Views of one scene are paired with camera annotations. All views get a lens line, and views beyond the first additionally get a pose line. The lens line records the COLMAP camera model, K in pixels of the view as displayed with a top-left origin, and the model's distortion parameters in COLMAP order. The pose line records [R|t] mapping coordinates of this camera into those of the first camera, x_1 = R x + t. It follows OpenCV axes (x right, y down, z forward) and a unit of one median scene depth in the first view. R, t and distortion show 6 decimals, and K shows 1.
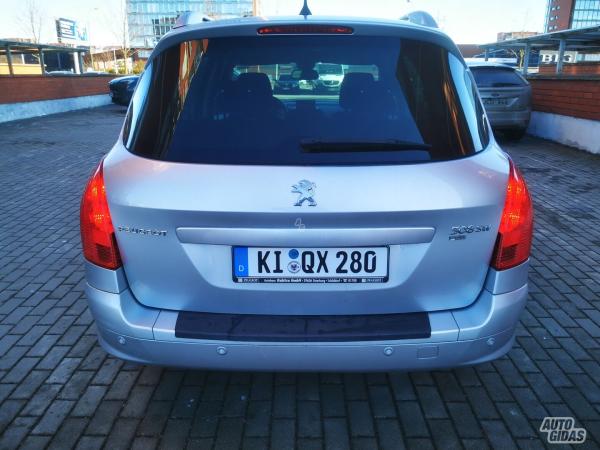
lens RADIAL K [[457.1, 0, 300.0], [0, 457.1, 225.0], [0, 0, 1]] dist [0.060006, -0.073224]
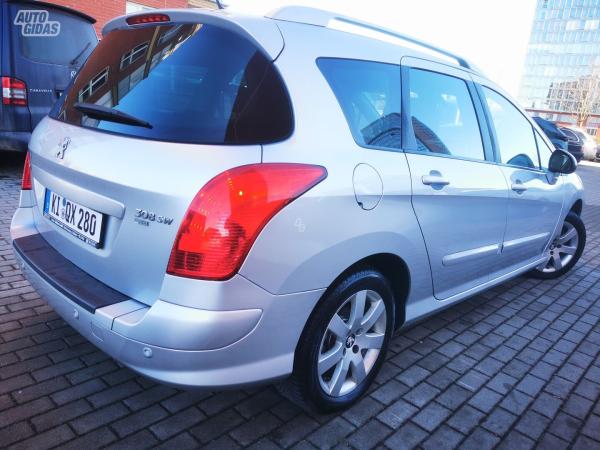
lens RADIAL K [[457.1, 0, 300.0], [0, 457.1, 225.0], [0, 0, 1]] dist [0.060006, -0.073224]
pose [[0.723740, 0.236183, -0.648396, 0.974544], [-0.310100, 0.950704, 0.000167, -0.054448], [0.616472, 0.200947, 0.761303, 0.405238]]
